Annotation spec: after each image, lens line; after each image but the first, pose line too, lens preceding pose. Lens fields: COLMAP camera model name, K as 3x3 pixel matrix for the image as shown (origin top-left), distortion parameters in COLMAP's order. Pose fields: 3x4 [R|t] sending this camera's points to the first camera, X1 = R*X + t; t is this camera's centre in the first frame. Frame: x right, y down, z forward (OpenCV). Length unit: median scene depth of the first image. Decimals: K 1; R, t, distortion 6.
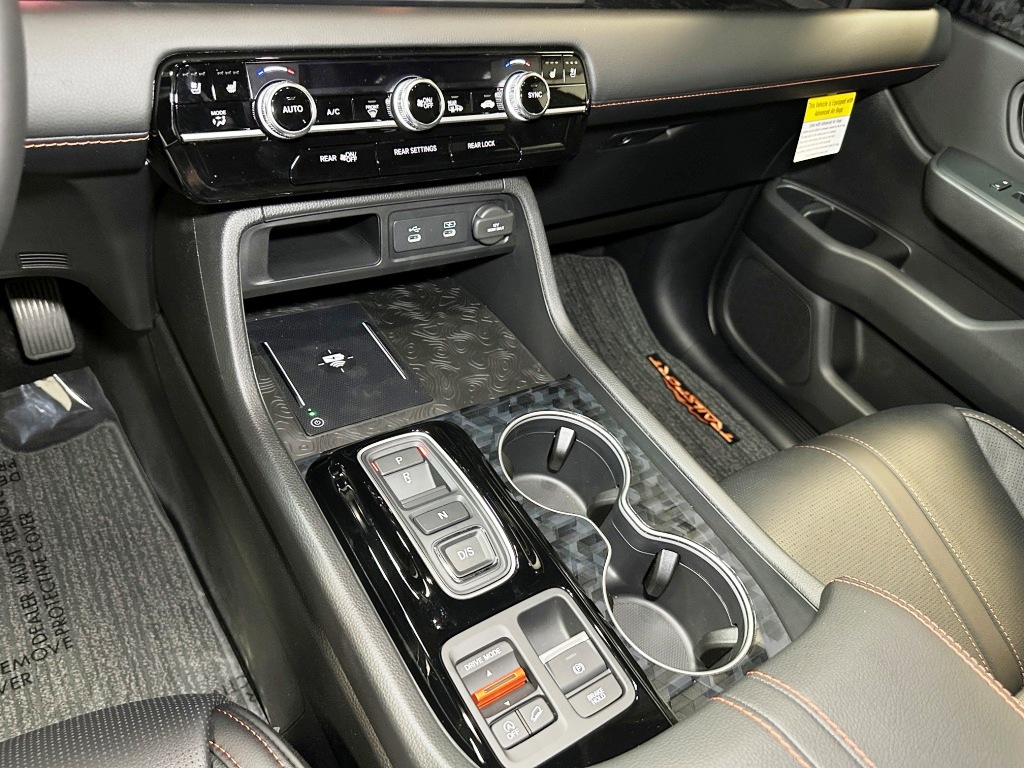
lens RADIAL K [[717.5, 0, 517.4], [0, 717.5, 381.8], [0, 0, 1]] dist [0.006852, -0.024348]
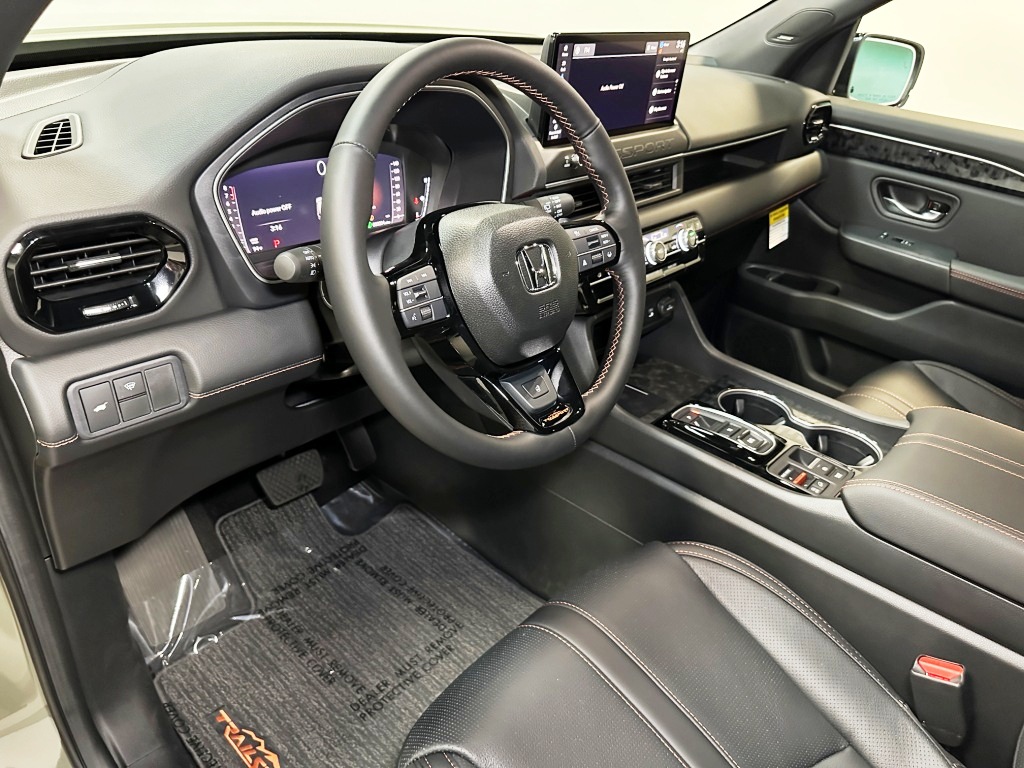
lens RADIAL K [[717.5, 0, 502.9], [0, 717.5, 382.6], [0, 0, 1]] dist [0.006852, -0.024348]
pose [[0.963271, -0.230328, 0.138047, -0.510459], [0.252616, 0.951614, -0.174973, 0.128773], [-0.091067, 0.203420, 0.974847, -0.514282]]
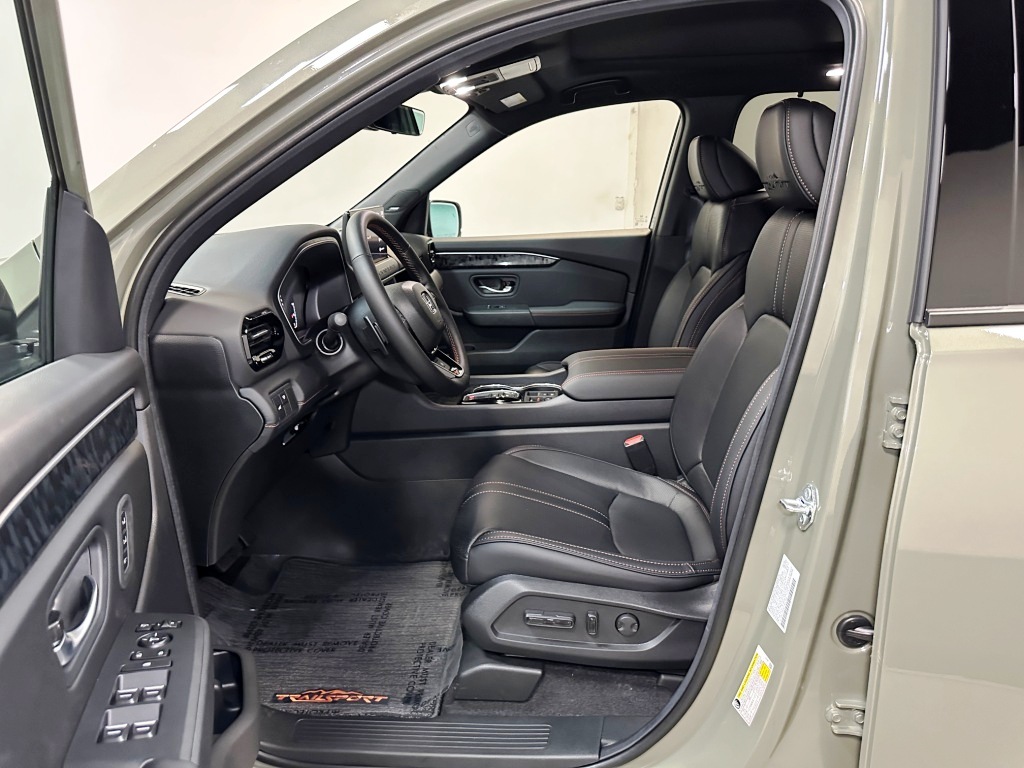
lens RADIAL K [[717.5, 0, 512.4], [0, 717.5, 387.4], [0, 0, 1]] dist [0.006852, -0.024348]
pose [[0.583532, -0.430739, 0.688443, -1.337760], [0.660679, 0.744757, -0.094026, 0.289026], [-0.472222, 0.509707, 0.719169, -0.918995]]
